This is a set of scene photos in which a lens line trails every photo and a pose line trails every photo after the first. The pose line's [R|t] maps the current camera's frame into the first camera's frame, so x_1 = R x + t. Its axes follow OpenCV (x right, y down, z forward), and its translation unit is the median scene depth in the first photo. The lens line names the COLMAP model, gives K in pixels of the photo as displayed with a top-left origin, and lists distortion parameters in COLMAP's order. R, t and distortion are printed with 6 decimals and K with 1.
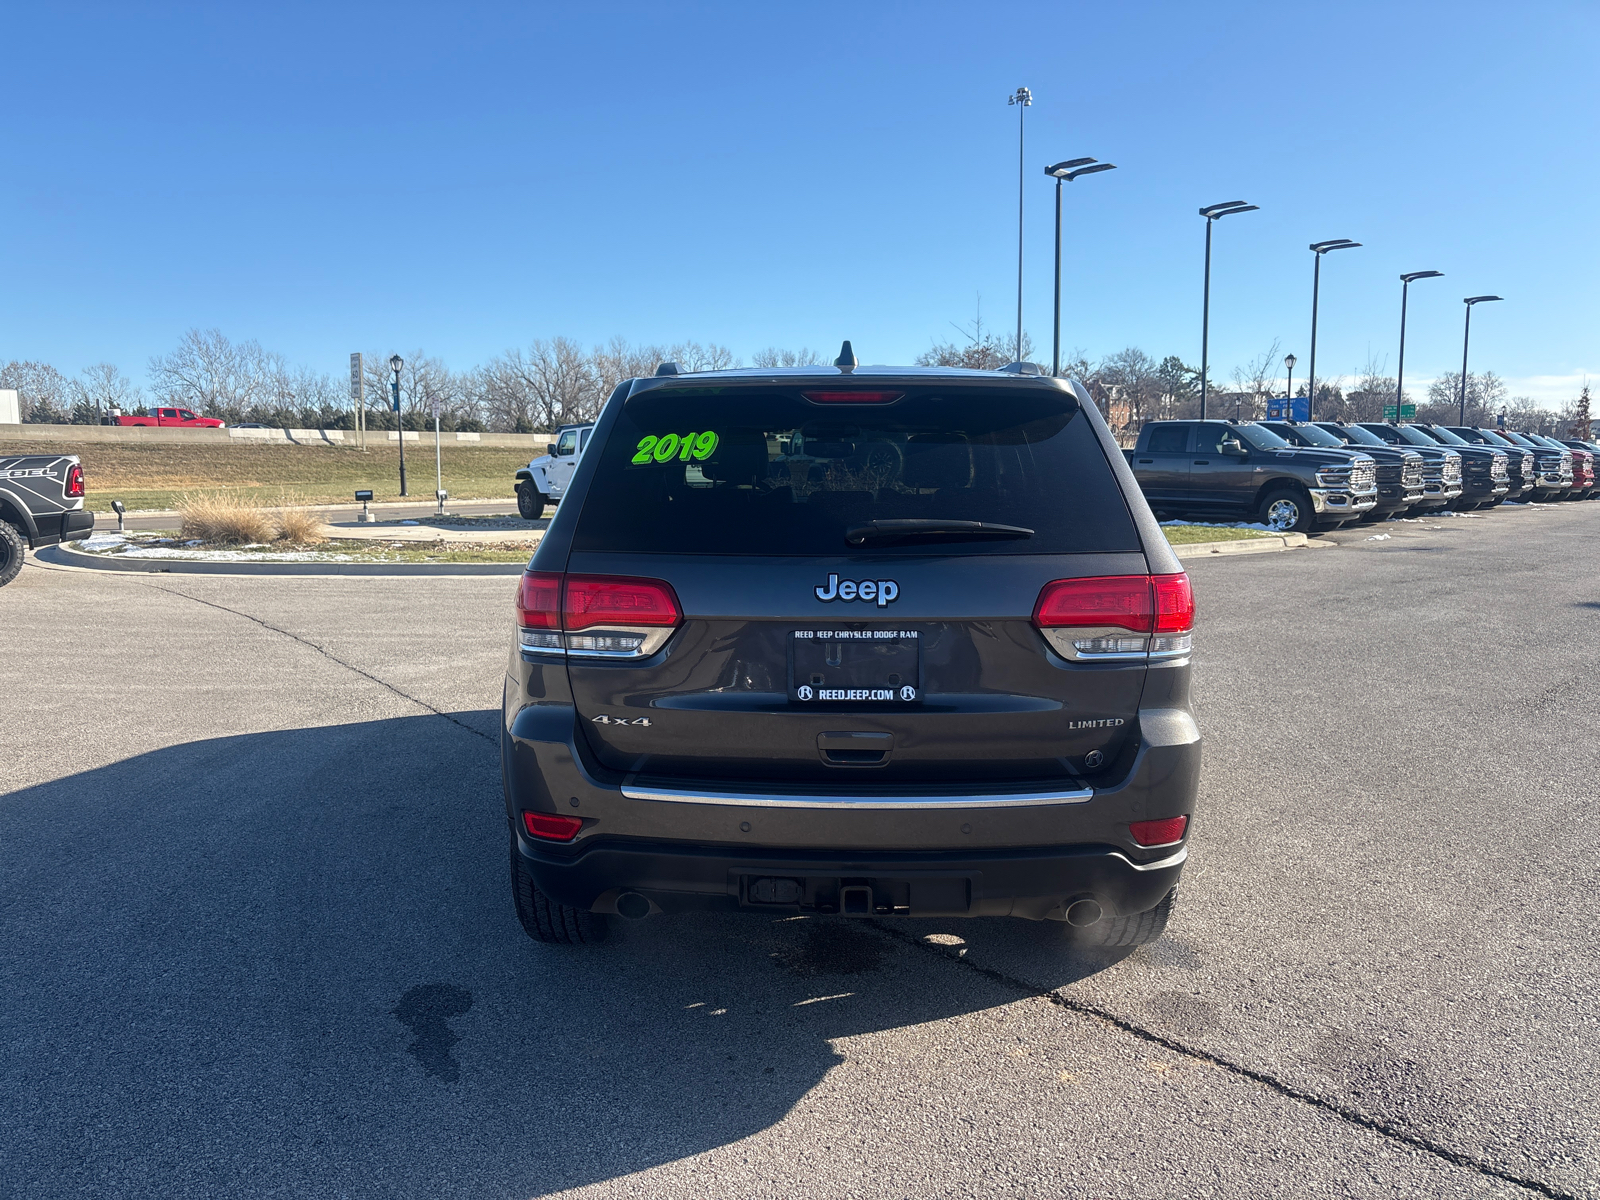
lens RADIAL K [[1243.0, 0, 778.3], [0, 1243.0, 606.0], [0, 0, 1]] dist [0.035519, -0.032872]
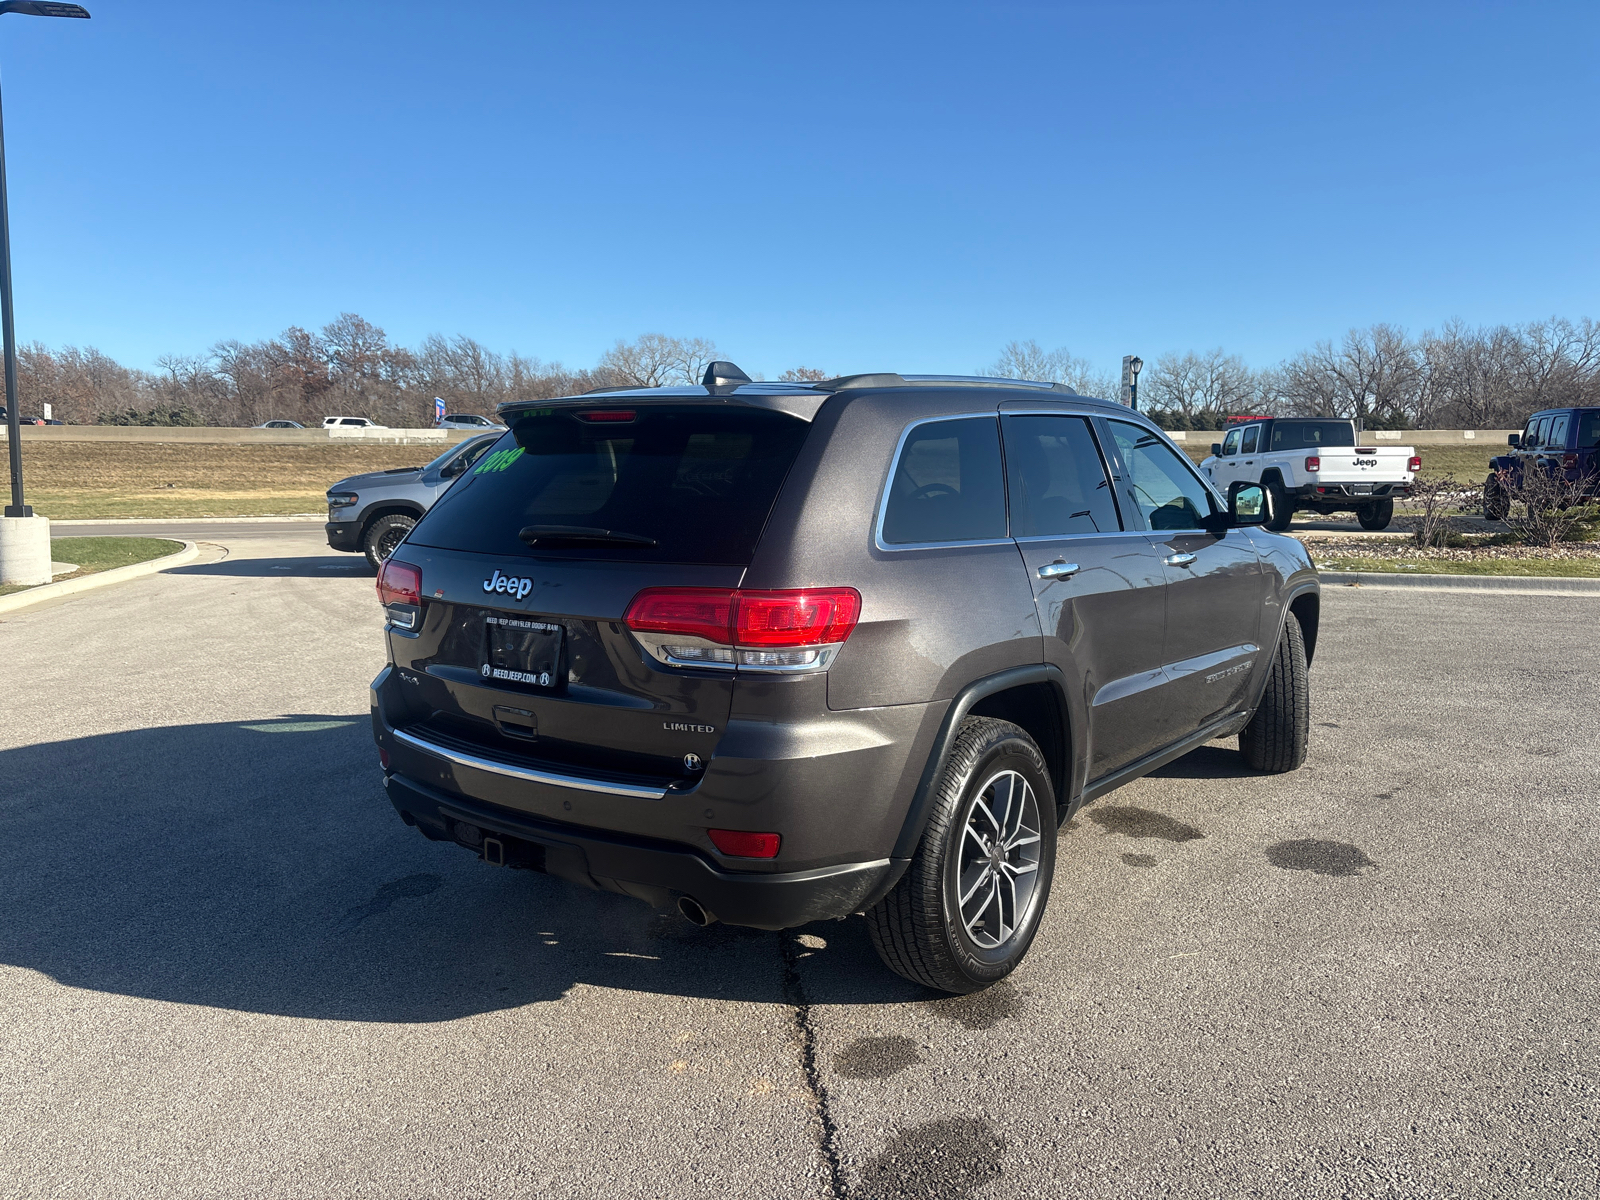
lens RADIAL K [[1243.3, 0, 786.9], [0, 1243.3, 602.6], [0, 0, 1]] dist [0.032402, -0.026424]
pose [[0.793193, 0.066324, -0.605348, 0.526679], [-0.067308, 0.997509, 0.021097, -0.020666], [0.605239, 0.024011, 0.795682, 0.128262]]
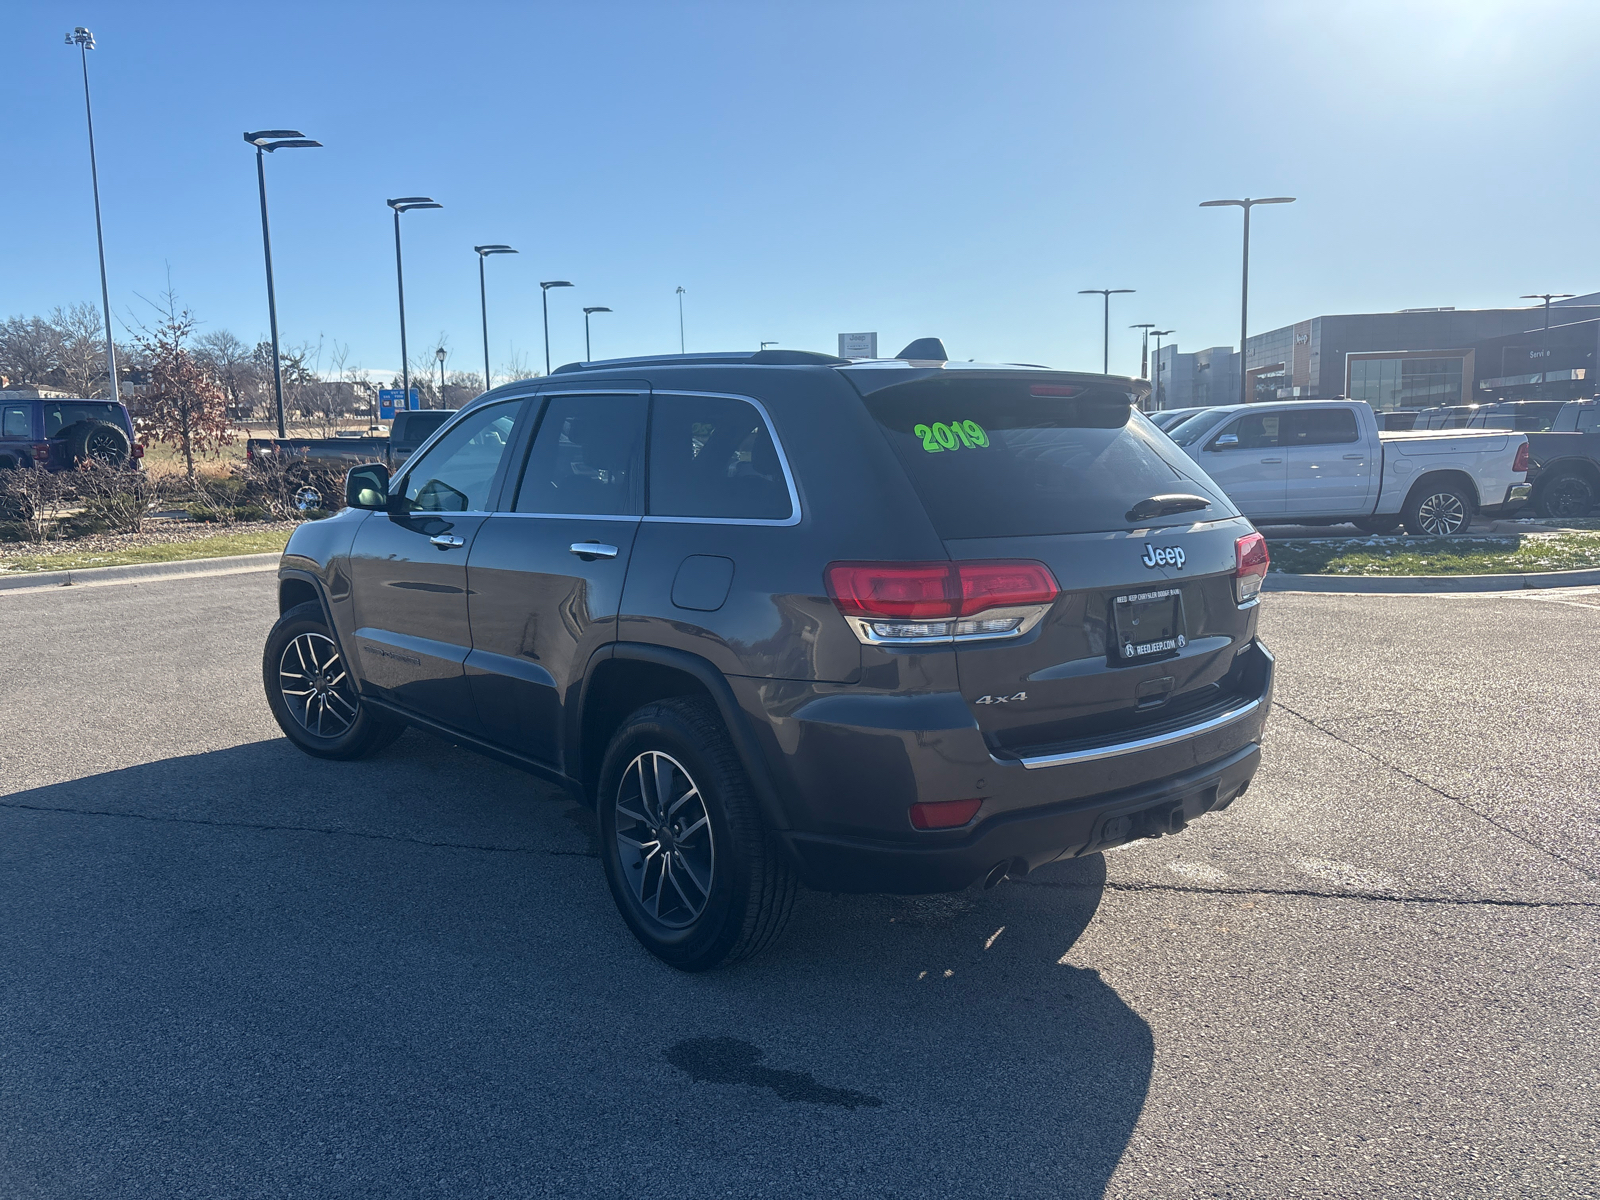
lens RADIAL K [[1243.3, 0, 786.9], [0, 1243.3, 602.6], [0, 0, 1]] dist [0.032402, -0.026424]
pose [[0.743462, -0.086615, 0.663146, -0.533689], [0.082960, 0.995863, 0.037064, -0.023158], [-0.663613, 0.027459, 0.747572, 0.193832]]
